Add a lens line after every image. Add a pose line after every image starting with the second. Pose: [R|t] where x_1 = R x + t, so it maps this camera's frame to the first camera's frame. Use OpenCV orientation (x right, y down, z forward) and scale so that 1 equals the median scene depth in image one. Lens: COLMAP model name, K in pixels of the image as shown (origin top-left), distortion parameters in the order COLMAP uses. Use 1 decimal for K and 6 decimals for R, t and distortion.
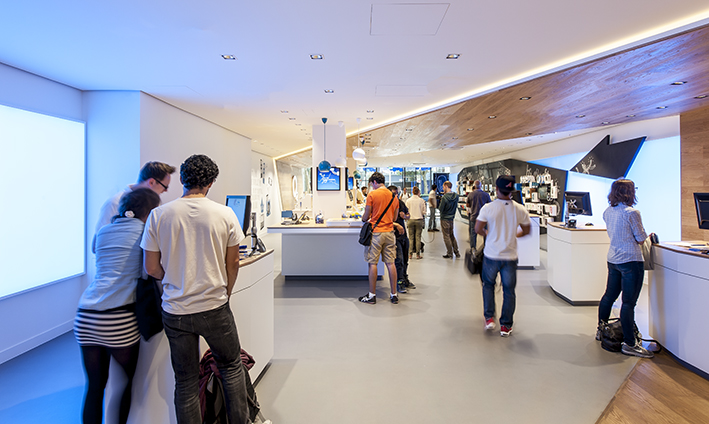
lens RADIAL K [[429.8, 0, 354.7], [0, 429.8, 212.5], [0, 0, 1]] dist [0.002505, 0.000497]
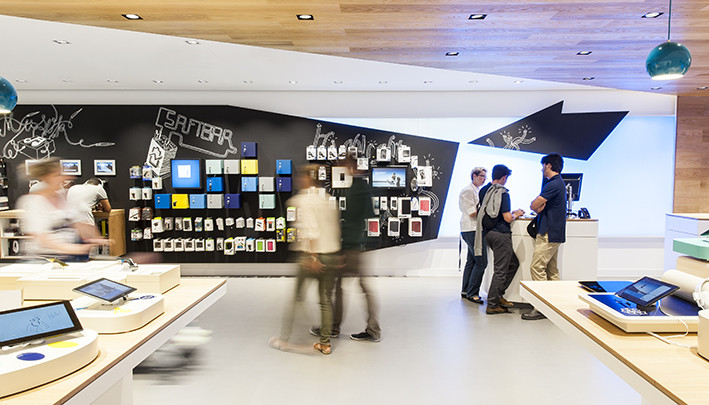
lens RADIAL K [[455.8, 0, 357.4], [0, 455.8, 198.6], [0, 0, 1]] dist [0.001841, -0.008652]
pose [[-0.011864, -0.054134, 0.998463, -0.216412], [0.057921, 0.996820, 0.054733, -0.065832], [-0.998251, 0.058481, -0.008691, 1.281661]]
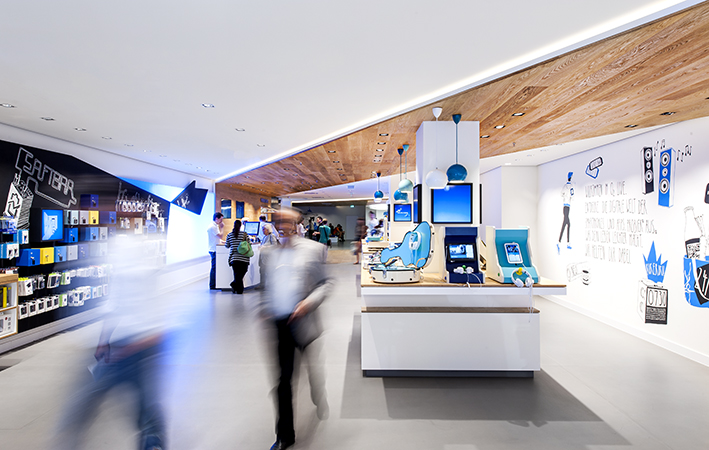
lens RADIAL K [[473.6, 0, 354.0], [0, 473.6, 221.9], [0, 0, 1]] dist [-0.001219, -0.000551]
pose [[-0.999975, 0.005234, -0.004813, 0.090440], [0.004910, 0.997867, 0.065091, -0.131513], [0.005143, 0.065066, -0.997868, 2.282429]]
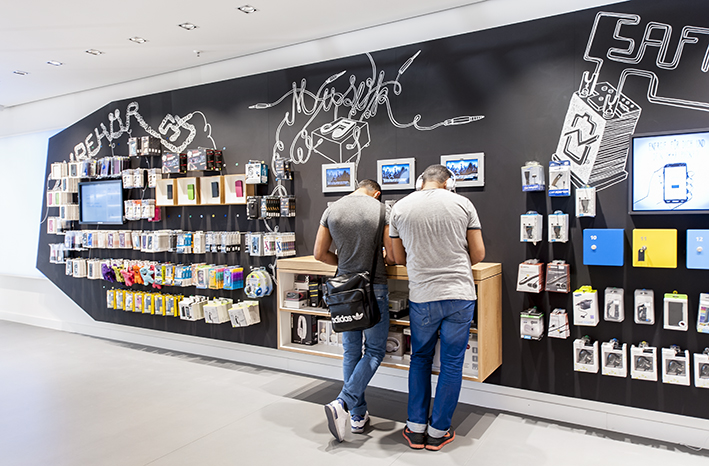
lens RADIAL K [[560.0, 0, 355.3], [0, 560.0, 231.7], [0, 0, 1]] dist [0.008479, -0.005164]
pose [[0.533524, -0.020216, 0.845543, 0.151694], [0.053293, 0.998531, -0.009753, -0.053449], [-0.844104, 0.050265, 0.533818, 1.541023]]
